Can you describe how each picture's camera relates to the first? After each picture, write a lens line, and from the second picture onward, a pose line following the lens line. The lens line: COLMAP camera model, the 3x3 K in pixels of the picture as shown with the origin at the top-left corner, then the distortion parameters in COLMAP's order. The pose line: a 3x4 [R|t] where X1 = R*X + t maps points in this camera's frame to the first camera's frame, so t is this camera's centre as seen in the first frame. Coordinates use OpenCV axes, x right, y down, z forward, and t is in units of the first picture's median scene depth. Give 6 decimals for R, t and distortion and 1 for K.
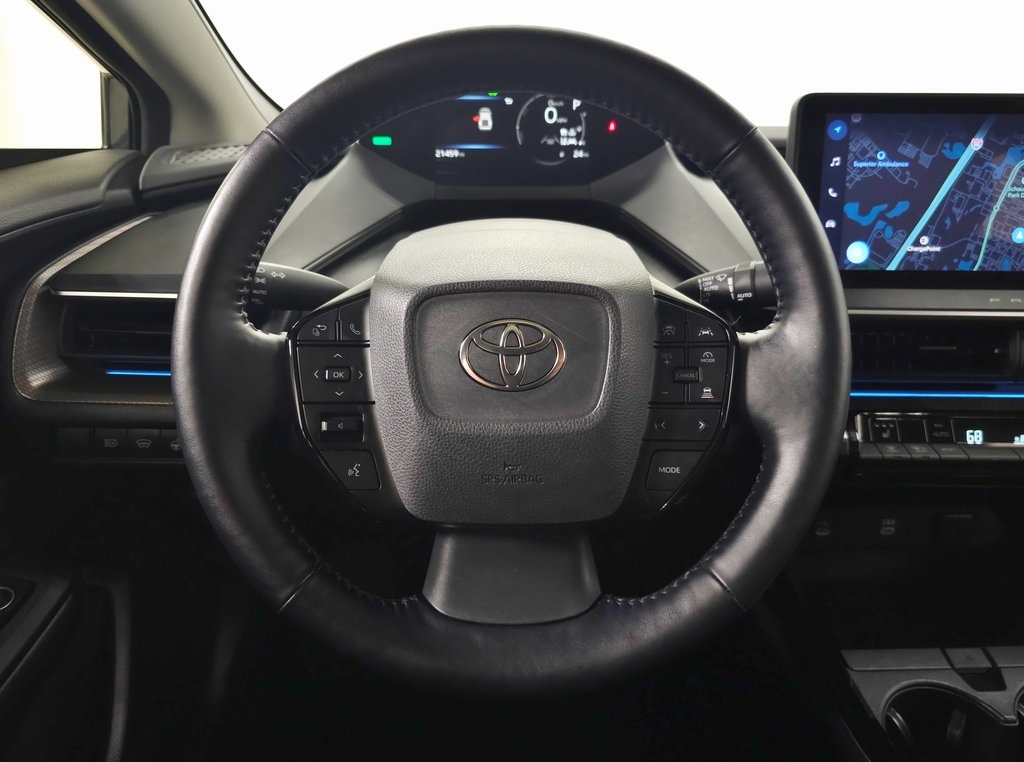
lens RADIAL K [[715.9, 0, 515.2], [0, 715.9, 372.1], [0, 0, 1]] dist [0.009888, -0.020216]
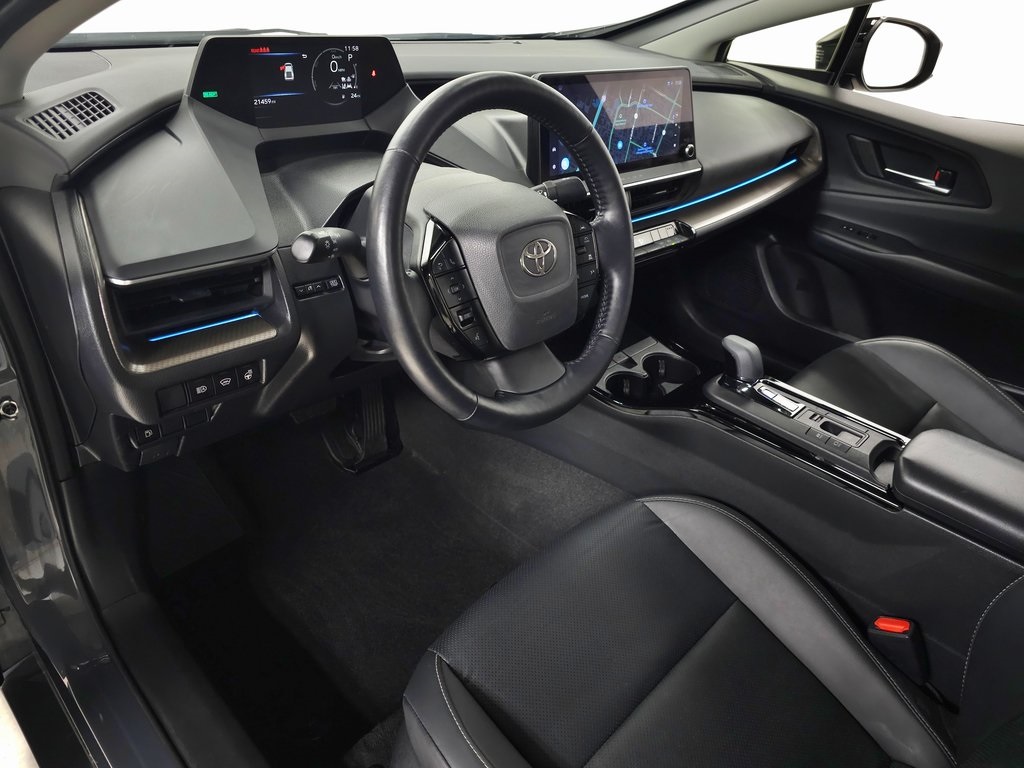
lens RADIAL K [[687.7, 0, 512.1], [0, 687.7, 382.1], [0, 0, 1]] dist [0.051636, -0.054087]
pose [[0.709276, -0.318506, 0.628874, -0.922311], [0.160586, 0.941654, 0.295803, -0.186416], [-0.686396, -0.108817, 0.719040, -0.248355]]
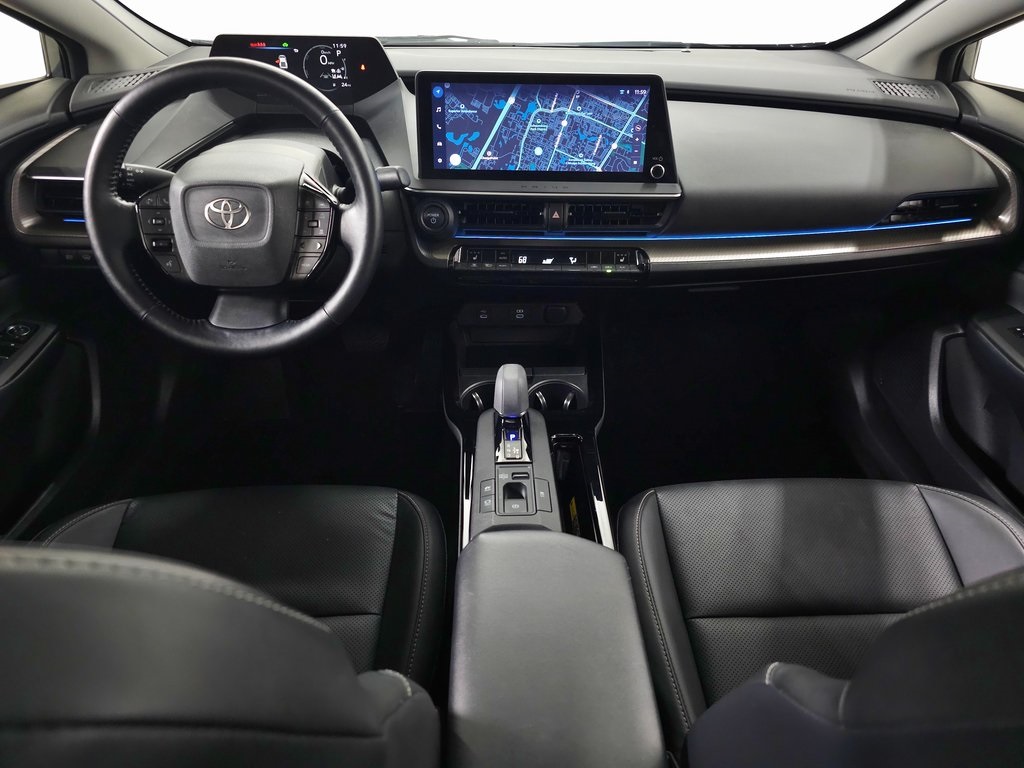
lens RADIAL K [[687.7, 0, 512.1], [0, 687.7, 382.1], [0, 0, 1]] dist [0.051636, -0.054087]
pose [[0.999913, 0.005664, 0.011913, 0.611847], [-0.008141, 0.975595, 0.219425, 0.005272], [-0.010379, -0.219503, 0.975557, -0.922710]]
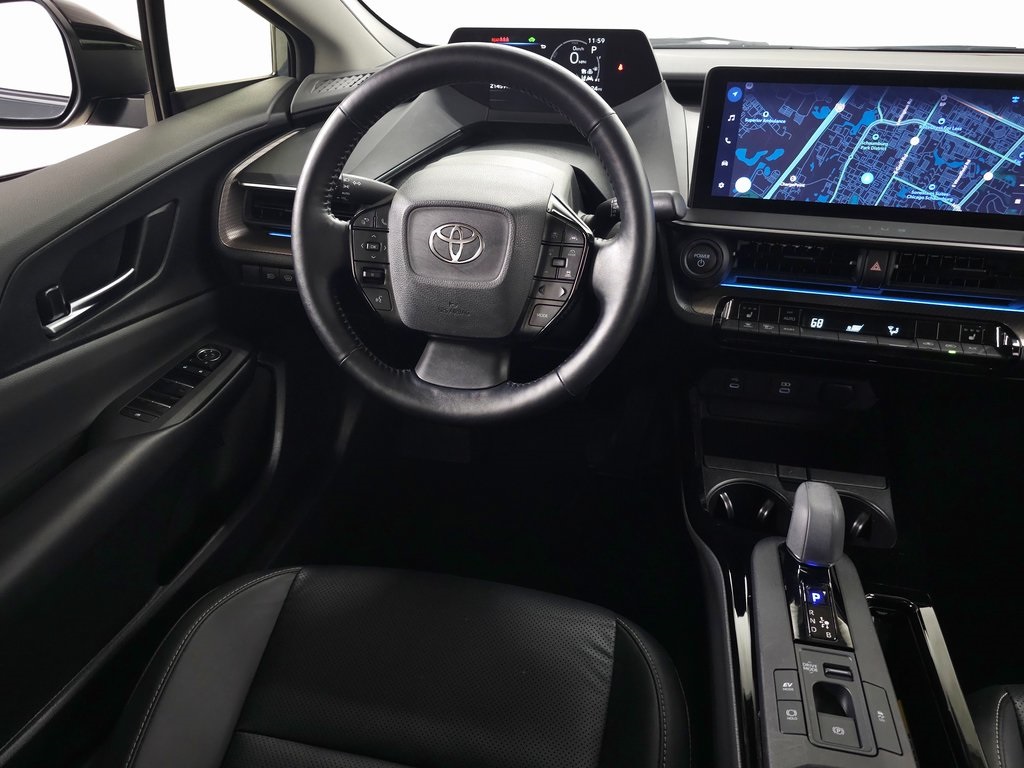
lens RADIAL K [[692.5, 0, 505.6], [0, 692.5, 384.8], [0, 0, 1]] dist [0.043154, -0.050023]
pose [[0.969474, 0.117780, -0.215055, 0.366644], [-0.072922, 0.975888, 0.205732, -0.030464], [0.234100, -0.183770, 0.954686, -0.502083]]
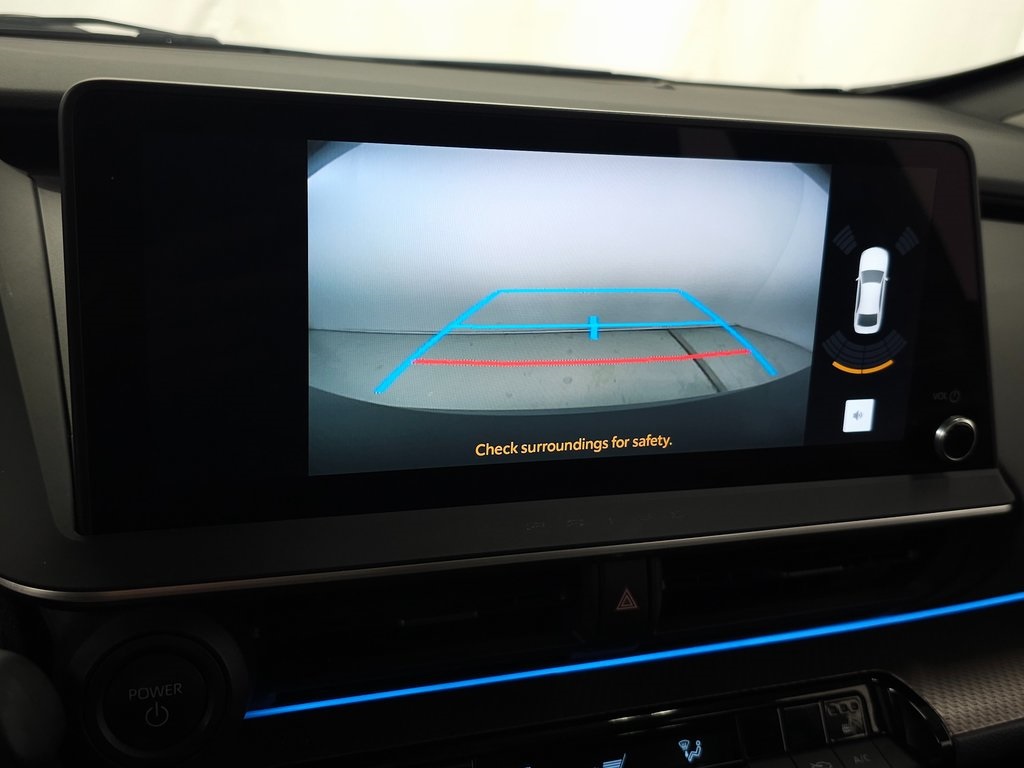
lens RADIAL K [[1015.5, 0, 522.2], [0, 1015.5, 373.0], [0, 0, 1]] dist [0.012625, -0.026519]
pose [[0.929810, -0.038950, 0.365973, 0.407176], [0.024199, 0.998702, 0.044809, -0.235071], [-0.367244, -0.032807, 0.929546, 0.358407]]
